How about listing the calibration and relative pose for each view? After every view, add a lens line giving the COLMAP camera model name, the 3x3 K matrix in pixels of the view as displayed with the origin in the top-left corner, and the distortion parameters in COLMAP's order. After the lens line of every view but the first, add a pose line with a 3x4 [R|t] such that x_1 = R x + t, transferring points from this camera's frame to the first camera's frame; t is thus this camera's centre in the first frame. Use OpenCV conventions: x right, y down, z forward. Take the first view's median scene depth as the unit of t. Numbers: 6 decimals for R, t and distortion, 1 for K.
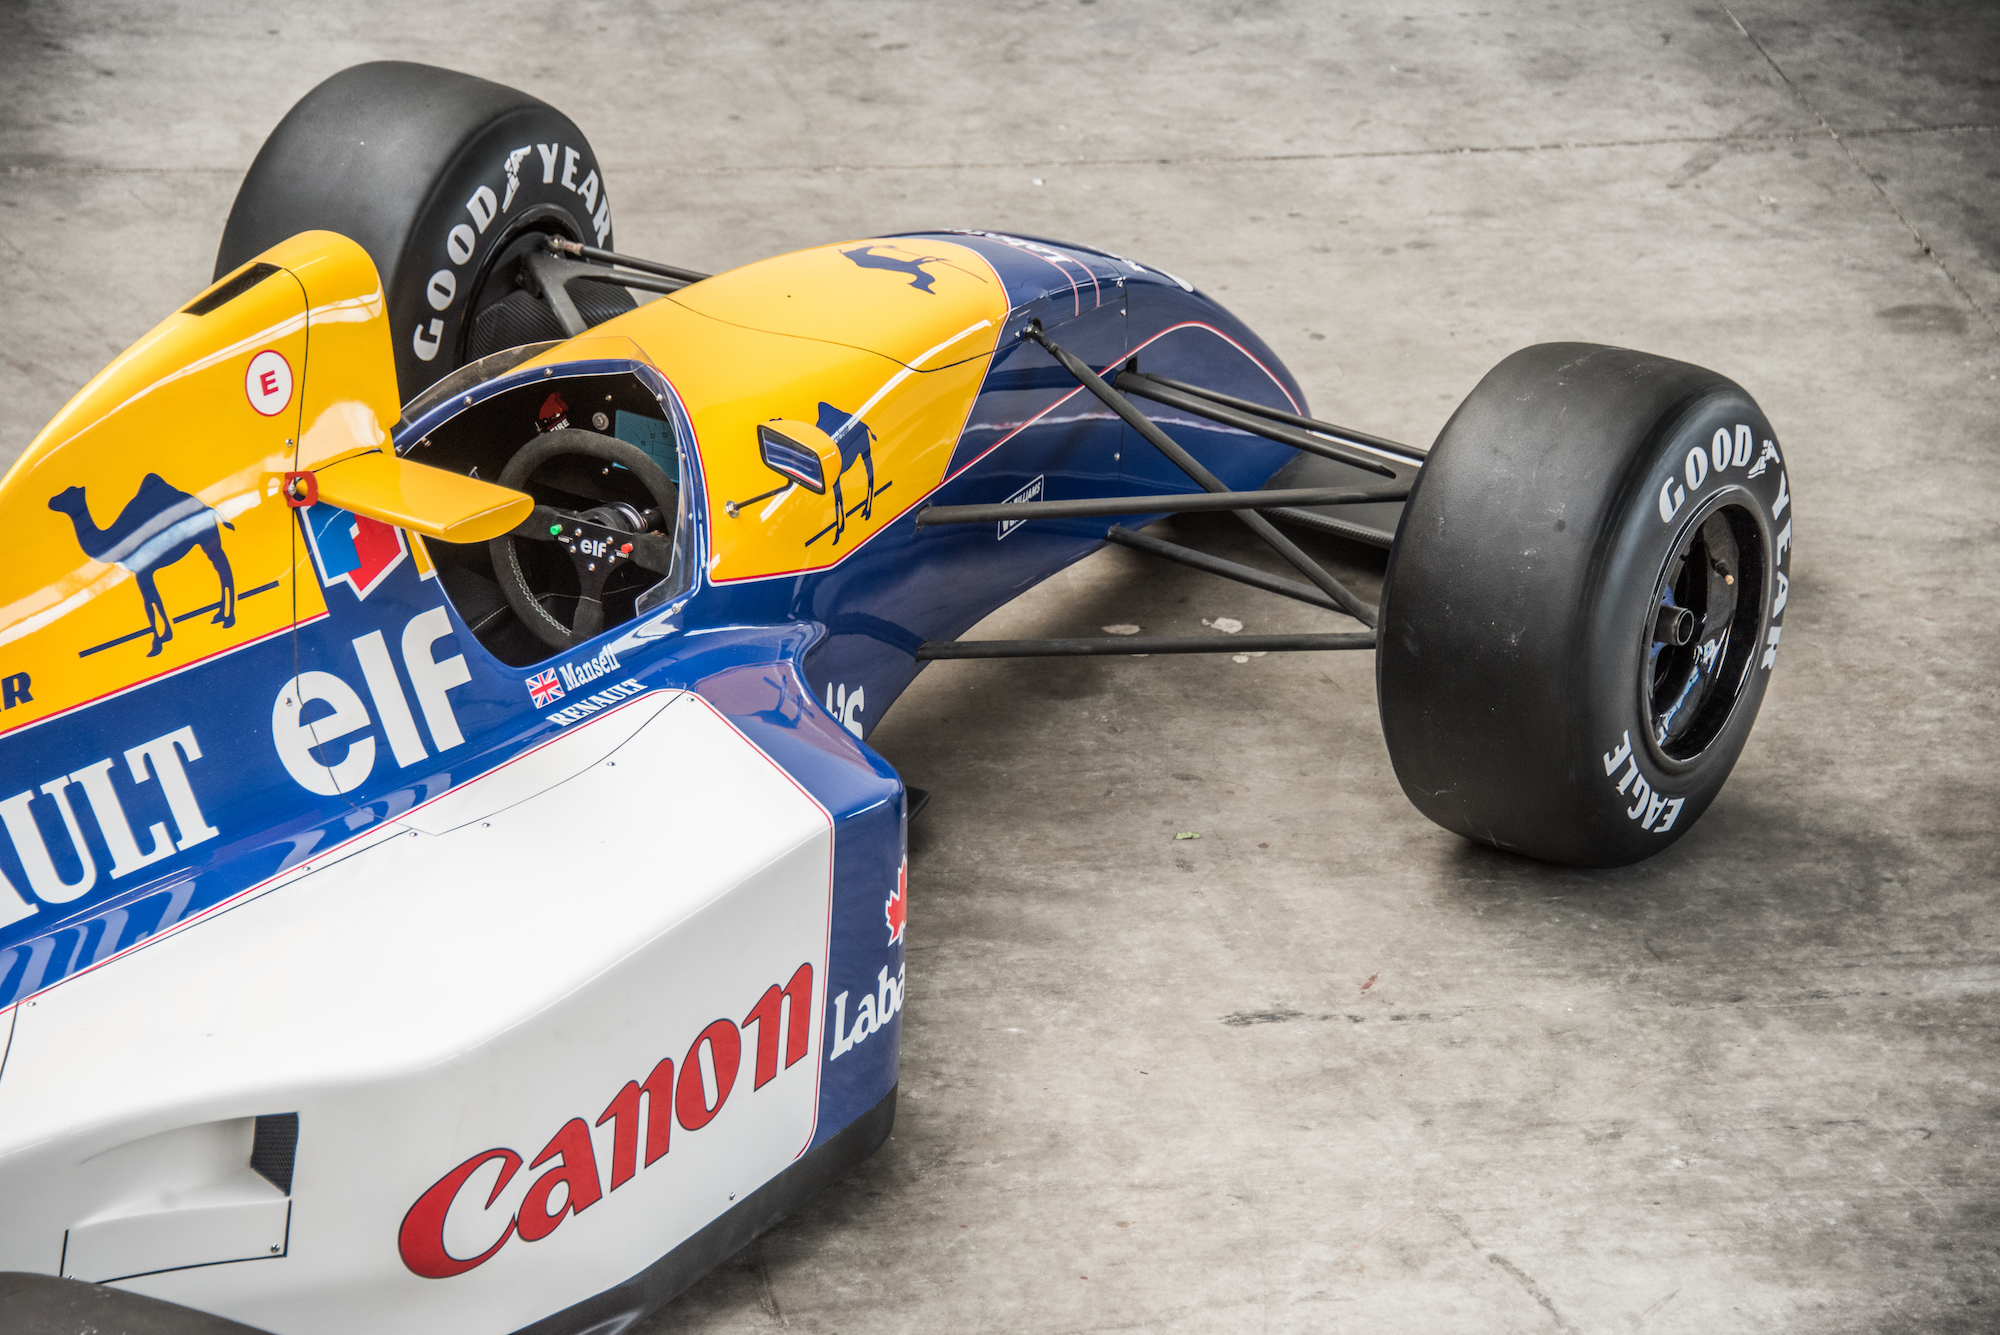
lens RADIAL K [[7282.4, 0, 1052.2], [0, 7282.4, 679.4], [0, 0, 1]] dist [1.470948, 0.000000]
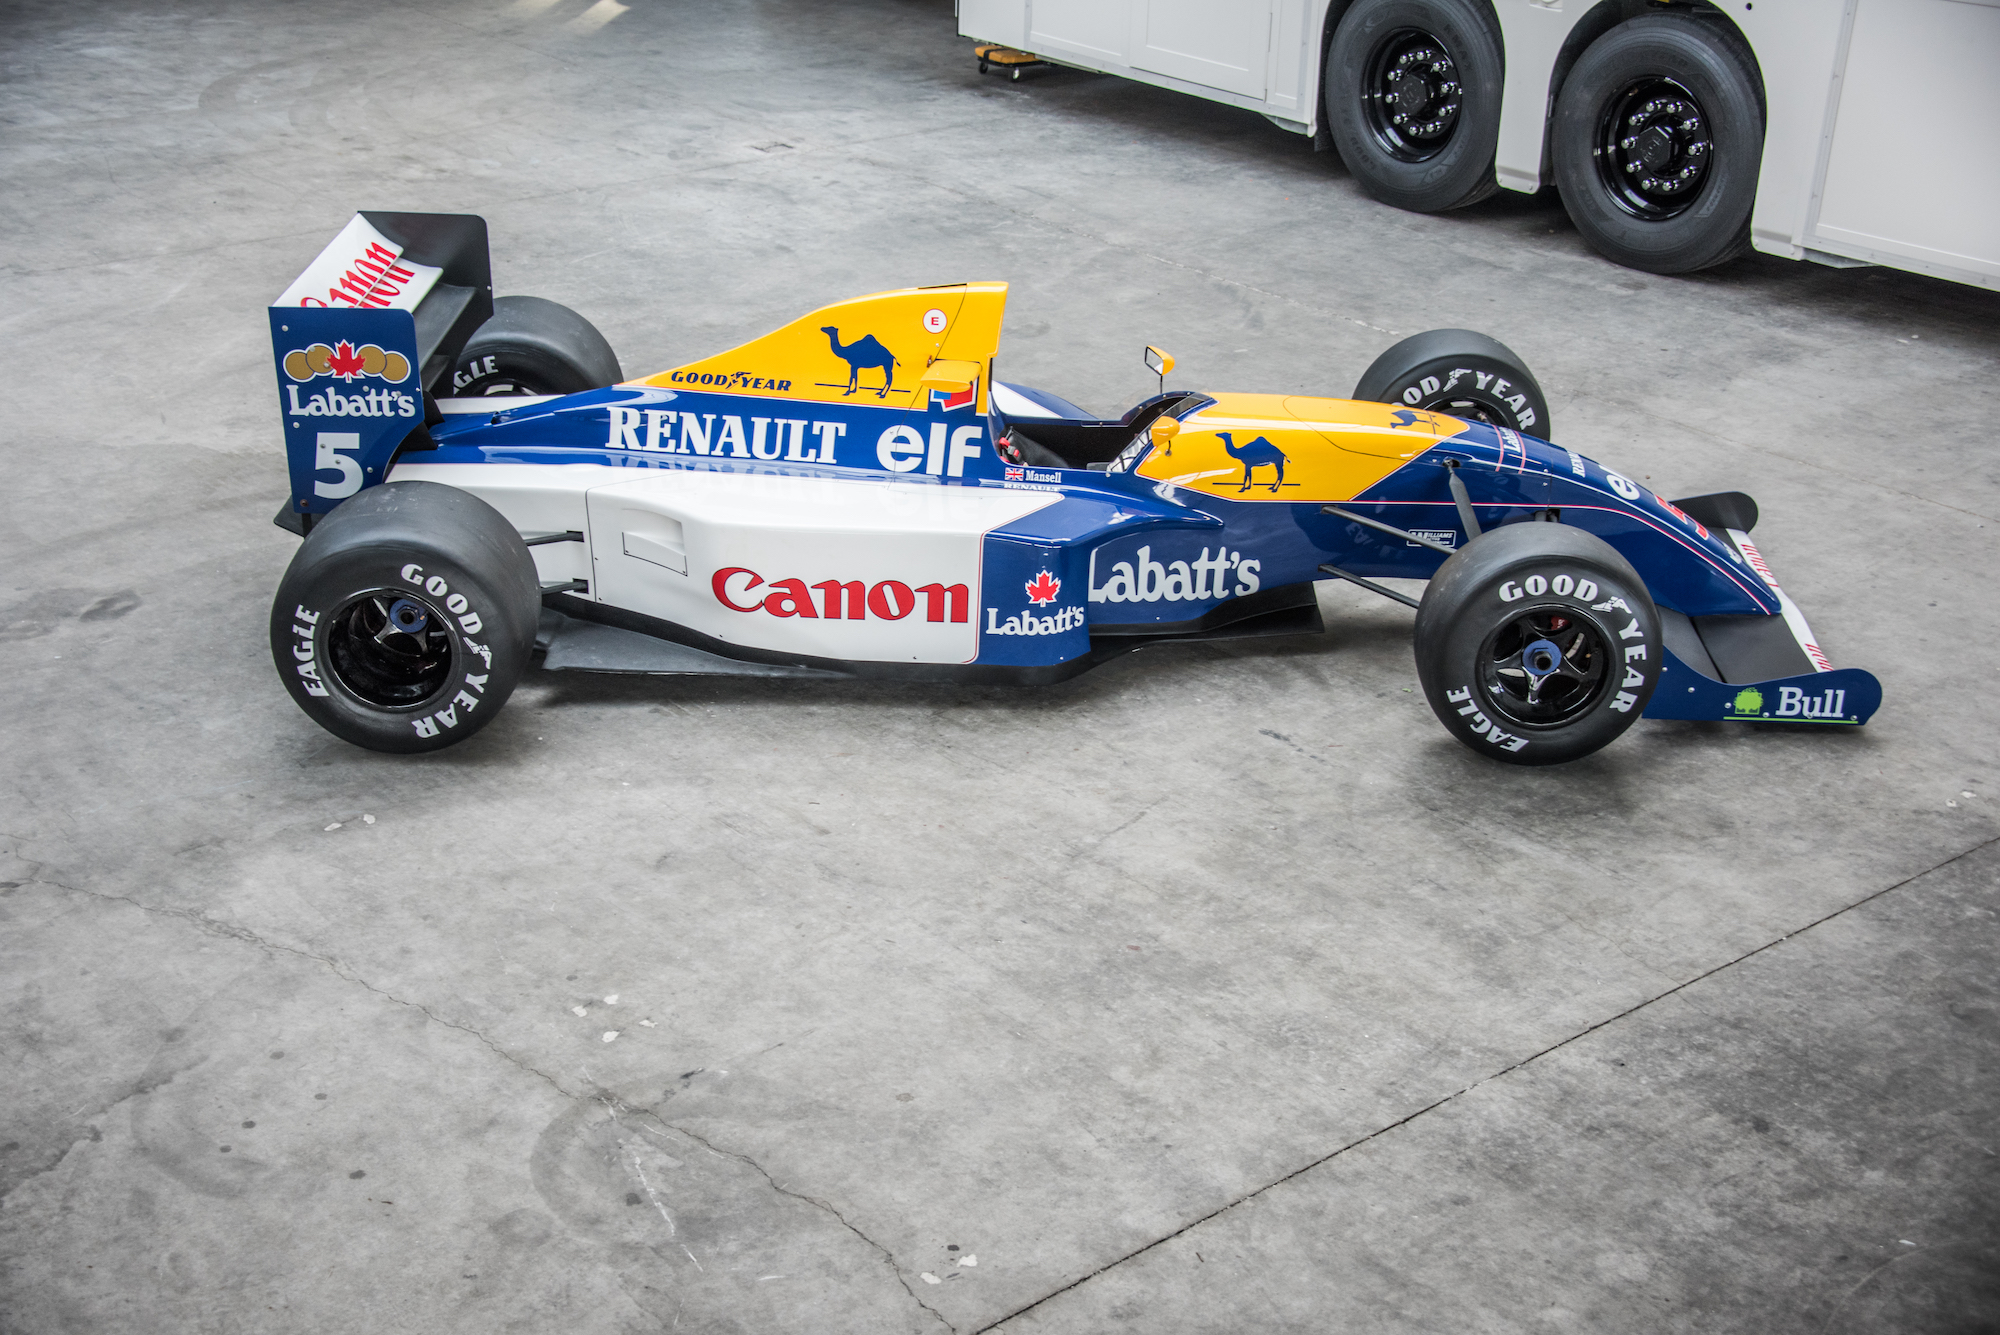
lens RADIAL K [[2943.8, 0, 1011.7], [0, 2943.8, 709.1], [0, 0, 1]] dist [0.158982, 0.000000]
pose [[0.489612, 0.330321, -0.806950, 0.818695], [-0.344153, 0.923536, 0.169232, -0.100790], [0.801149, 0.194857, 0.565855, 0.442428]]
